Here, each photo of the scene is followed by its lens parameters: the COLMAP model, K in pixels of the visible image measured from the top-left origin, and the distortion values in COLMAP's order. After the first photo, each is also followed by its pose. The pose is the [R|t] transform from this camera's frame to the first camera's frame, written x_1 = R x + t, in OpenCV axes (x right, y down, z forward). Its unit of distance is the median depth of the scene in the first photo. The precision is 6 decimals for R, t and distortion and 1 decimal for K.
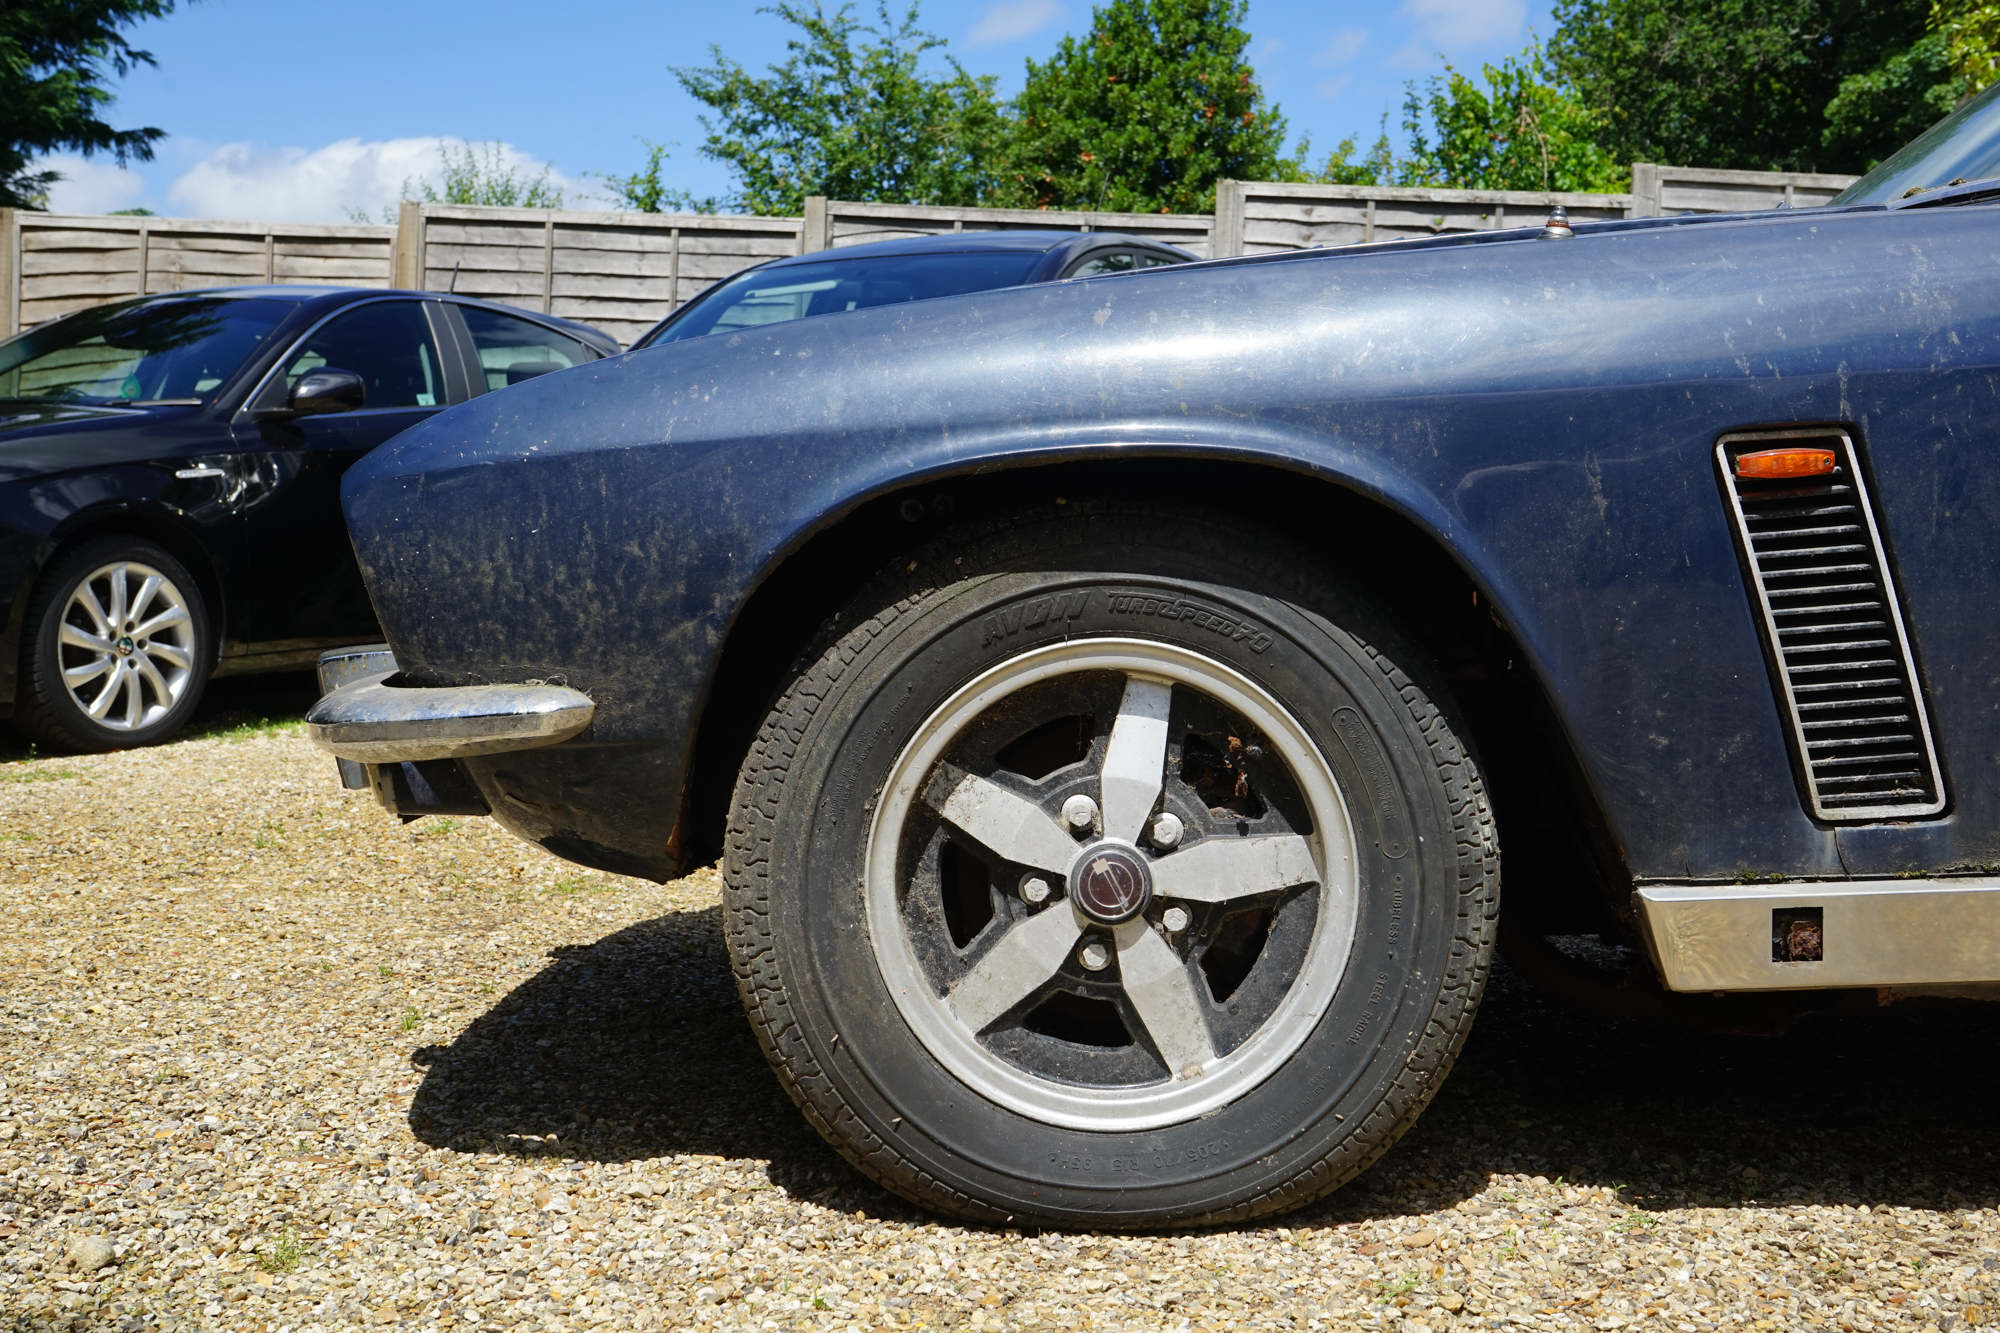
lens RADIAL K [[2385.6, 0, 970.8], [0, 2385.6, 665.6], [0, 0, 1]] dist [0.010540, -0.017116]
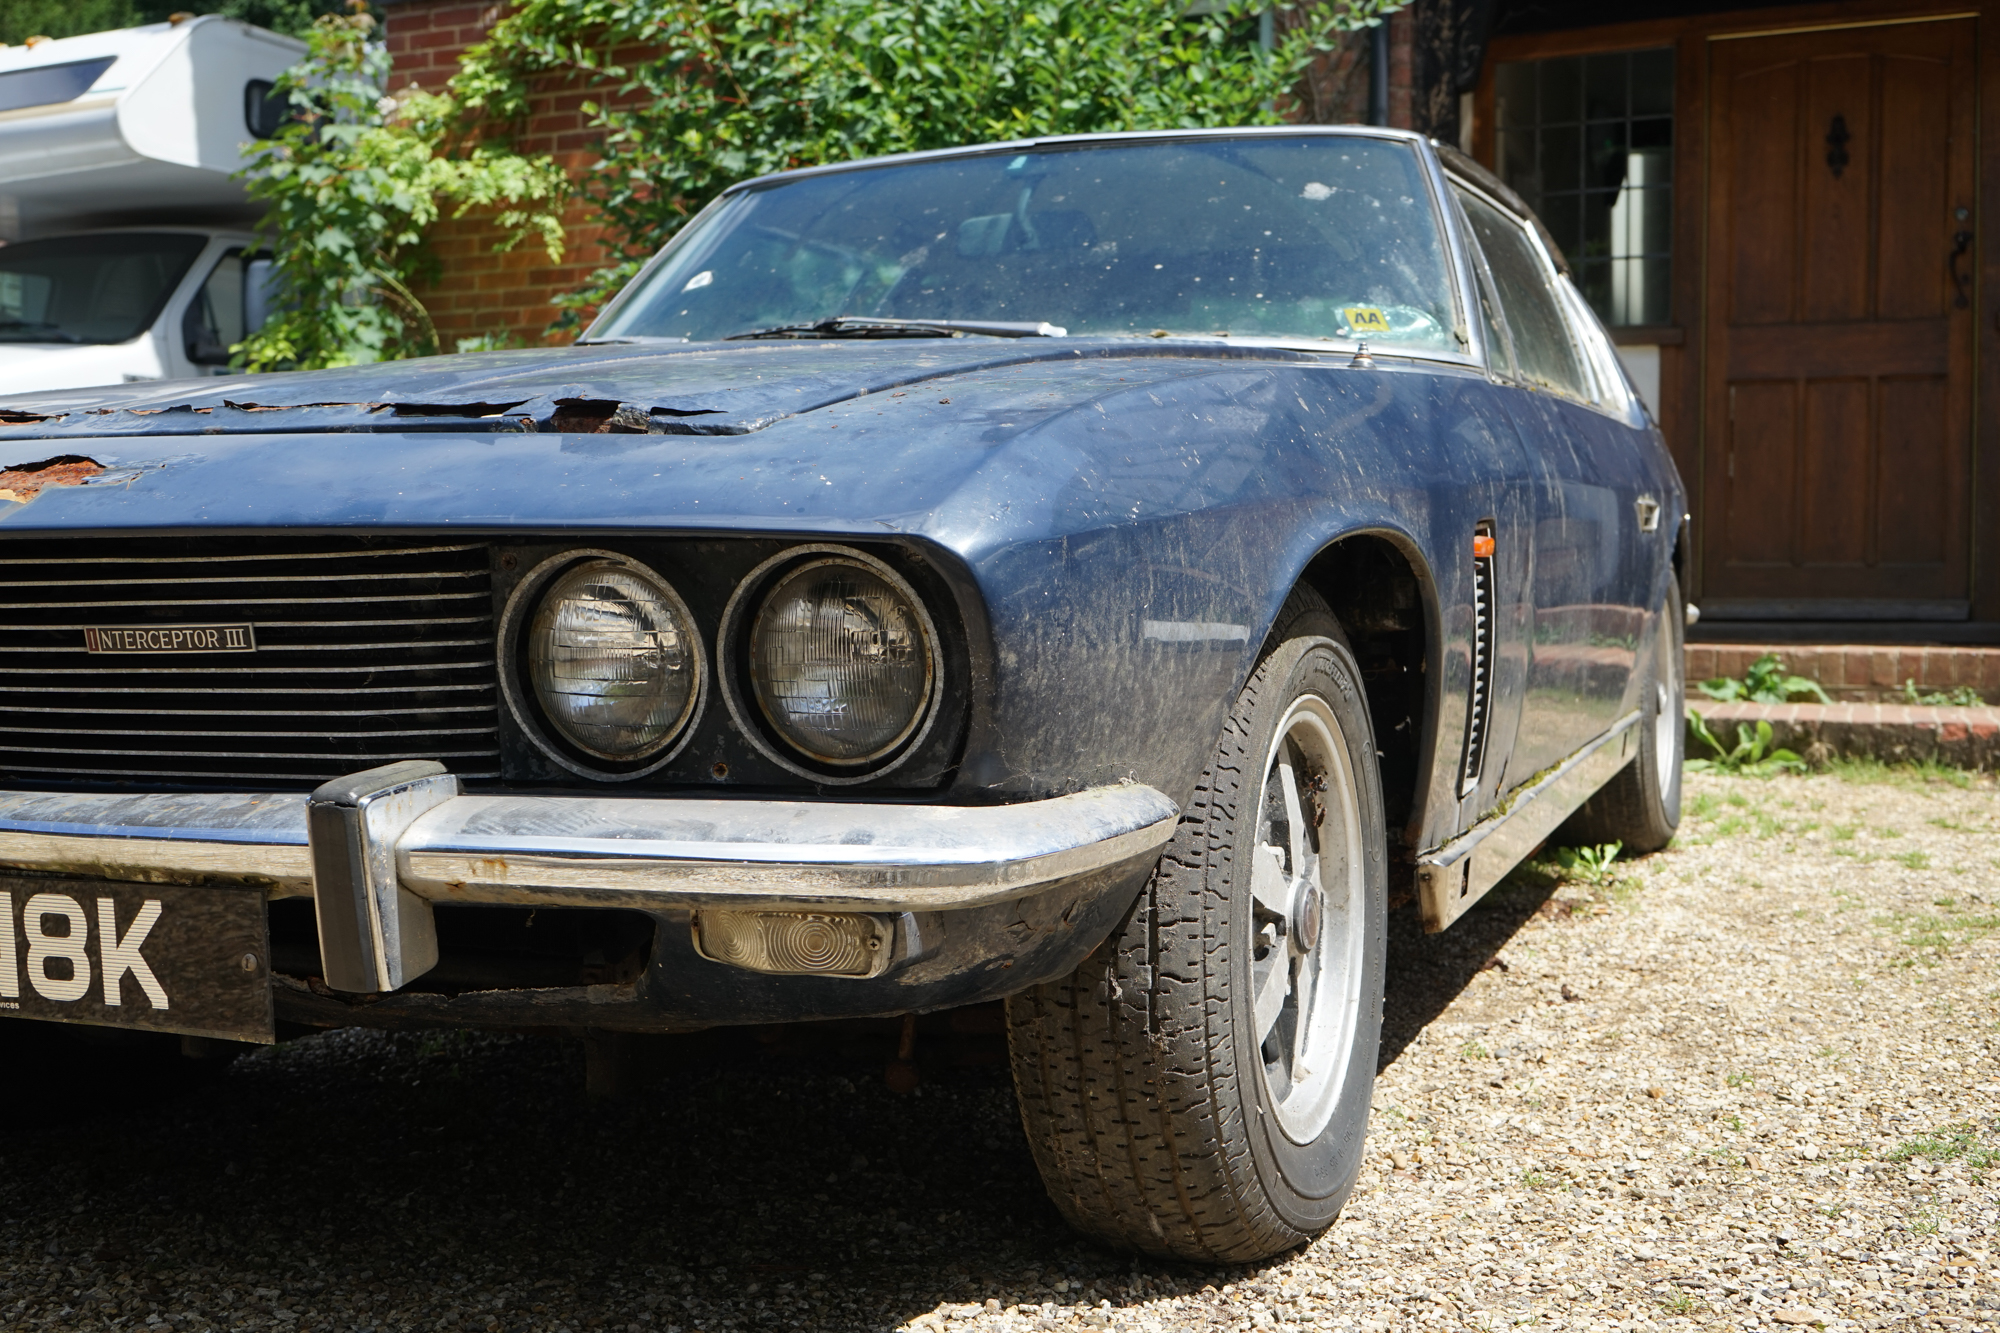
lens RADIAL K [[2214.1, 0, 995.9], [0, 2214.1, 681.6], [0, 0, 1]] dist [0.002631, 0.003774]
pose [[0.353203, -0.047643, 0.934333, -0.927901], [0.042281, 0.998495, 0.034932, -0.058031], [-0.934591, 0.027166, 0.354686, 0.753604]]
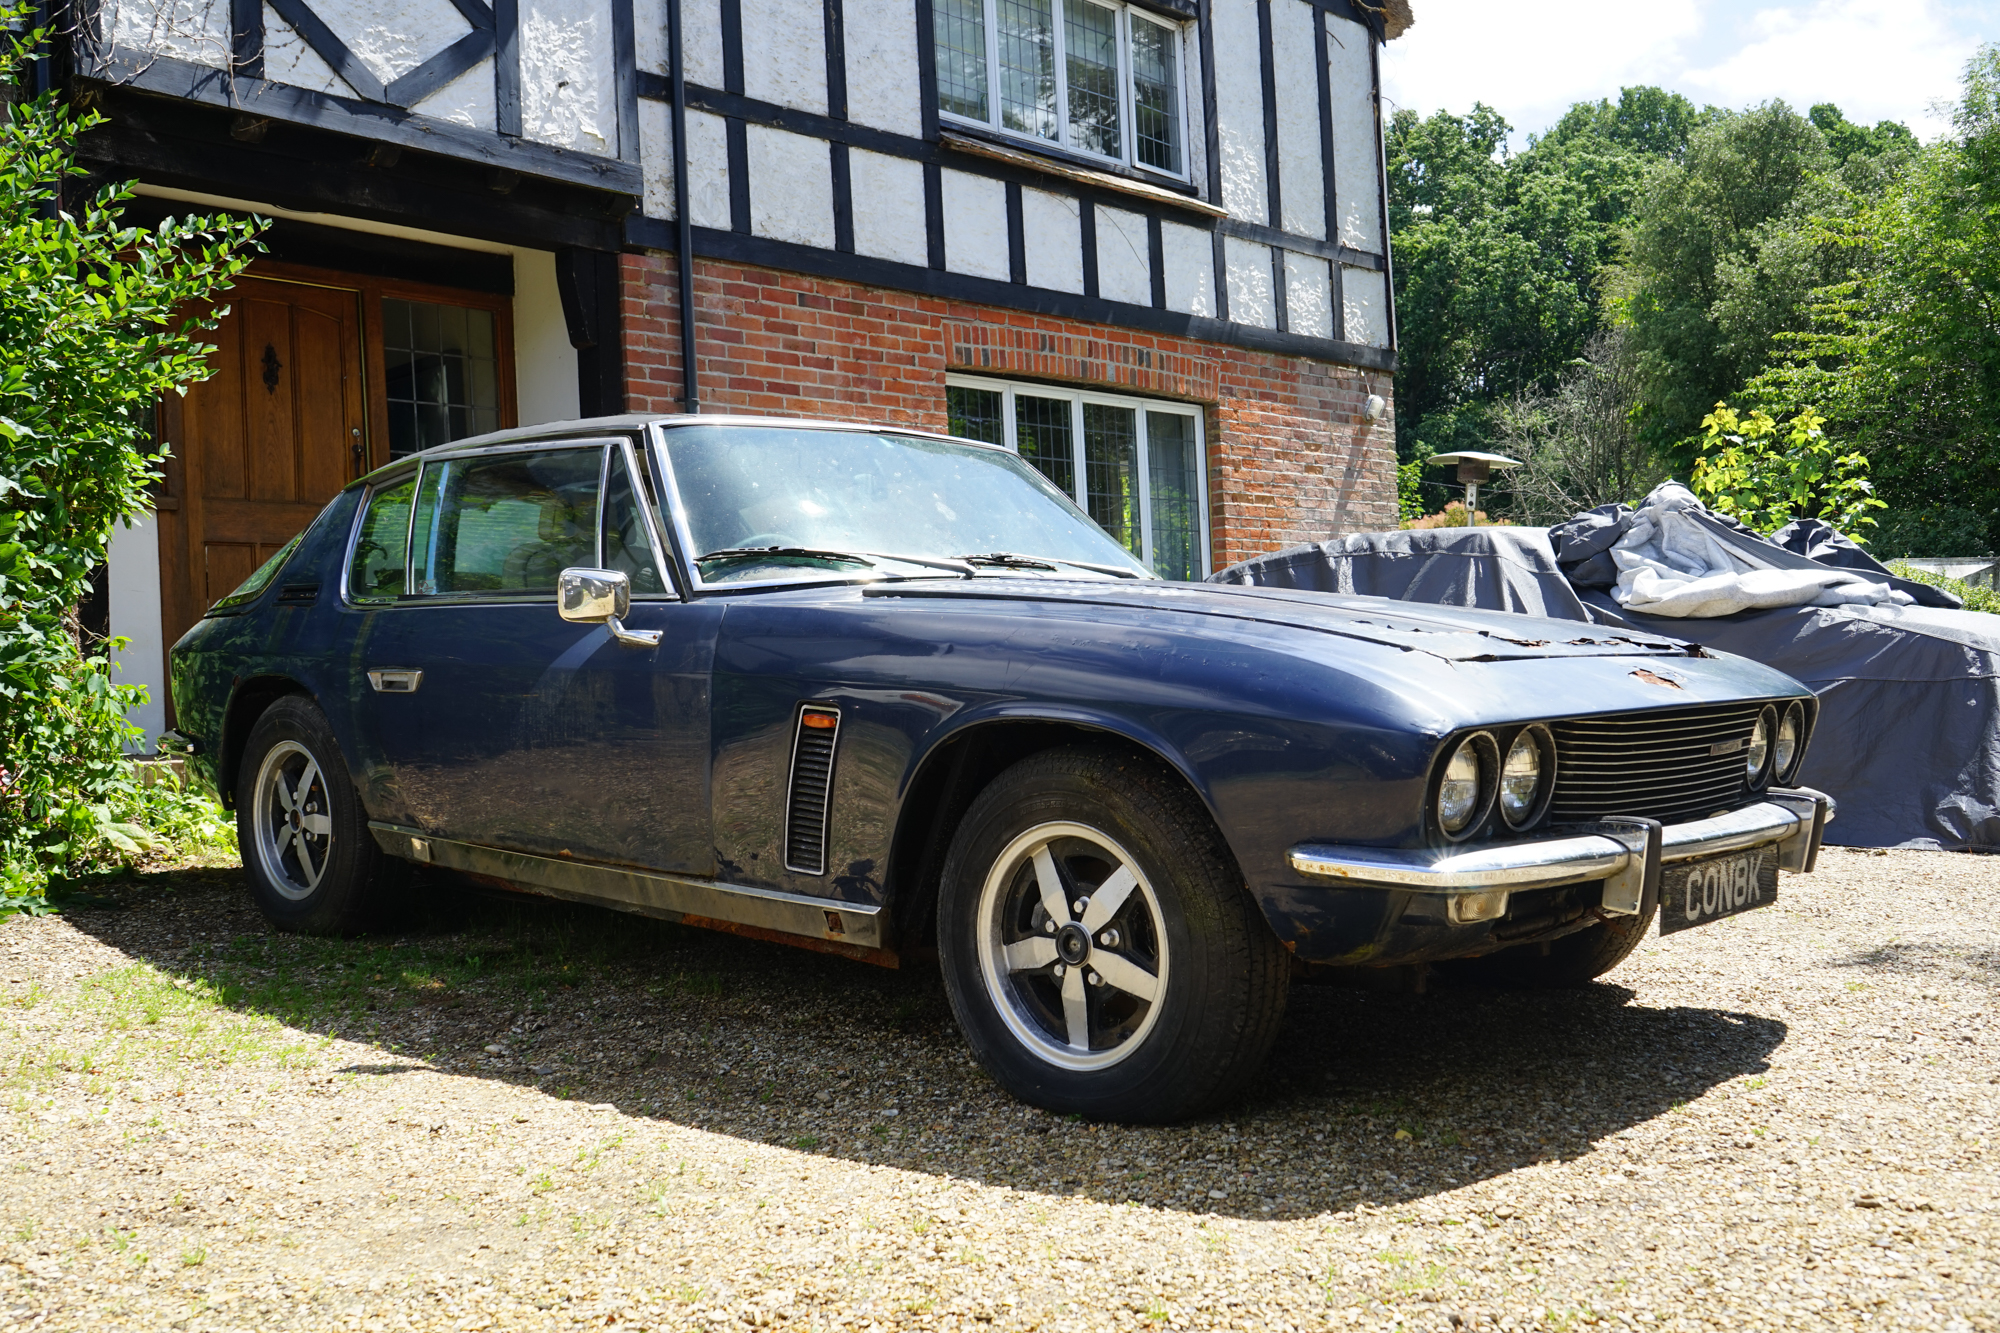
lens RADIAL K [[1911.0, 0, 1003.3], [0, 1911.0, 671.1], [0, 0, 1]] dist [-0.008647, 0.014998]
pose [[-0.764633, 0.003615, 0.644456, -0.859946], [0.044057, 0.997938, 0.046674, -0.226138], [-0.642959, 0.064081, -0.763216, 2.956004]]
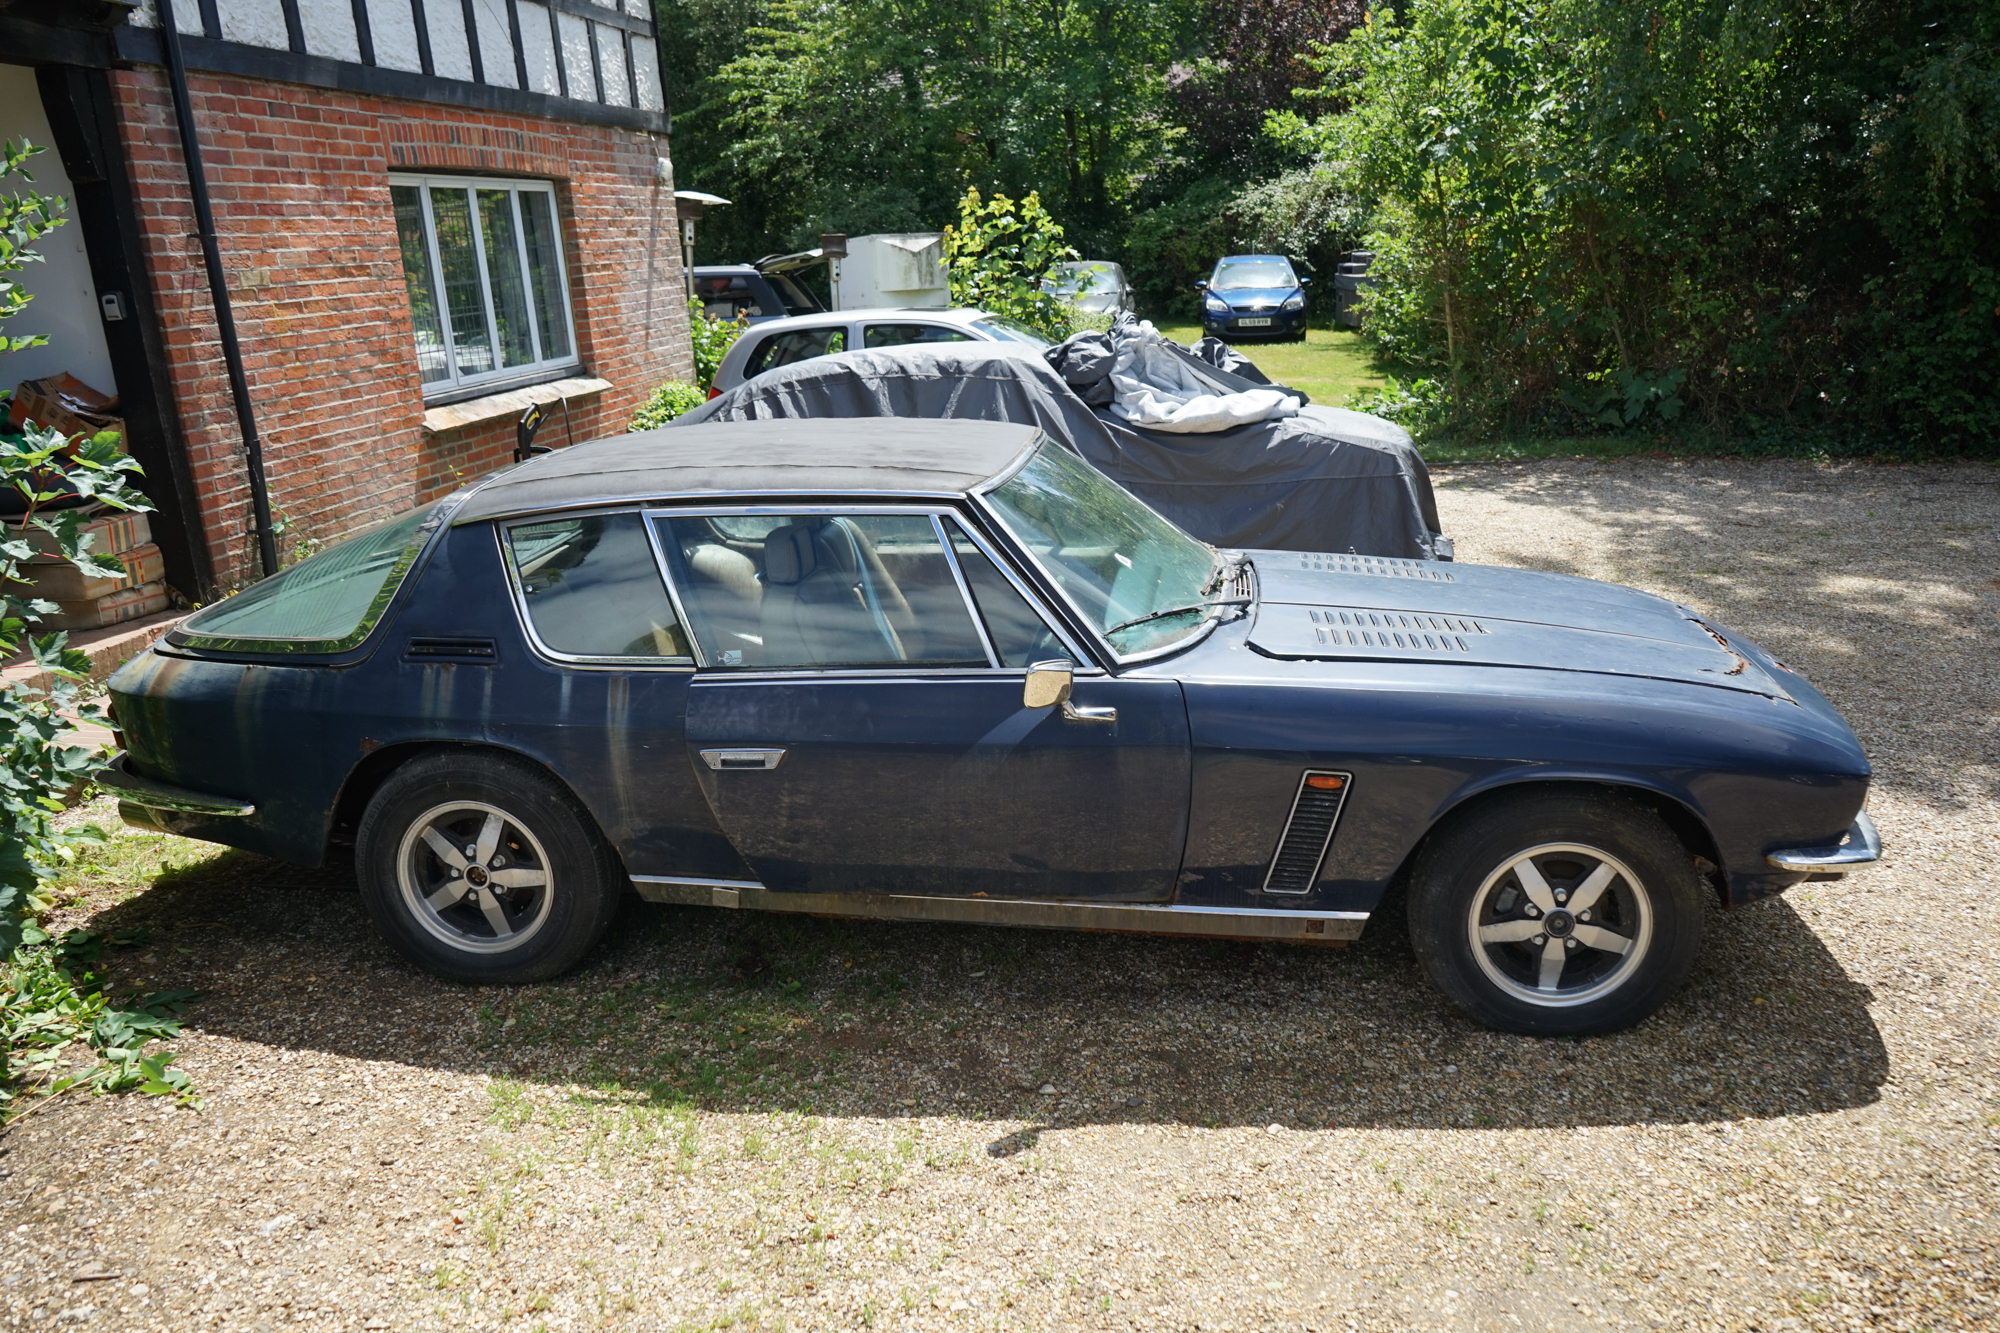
lens RADIAL K [[1657.6, 0, 1003.4], [0, 1657.6, 661.0], [0, 0, 1]] dist [-0.007888, 0.012414]
pose [[-0.995681, 0.012892, 0.091945, 0.538505], [0.039696, 0.954343, 0.296064, -0.793460], [-0.083931, 0.298435, -0.950733, 3.501872]]
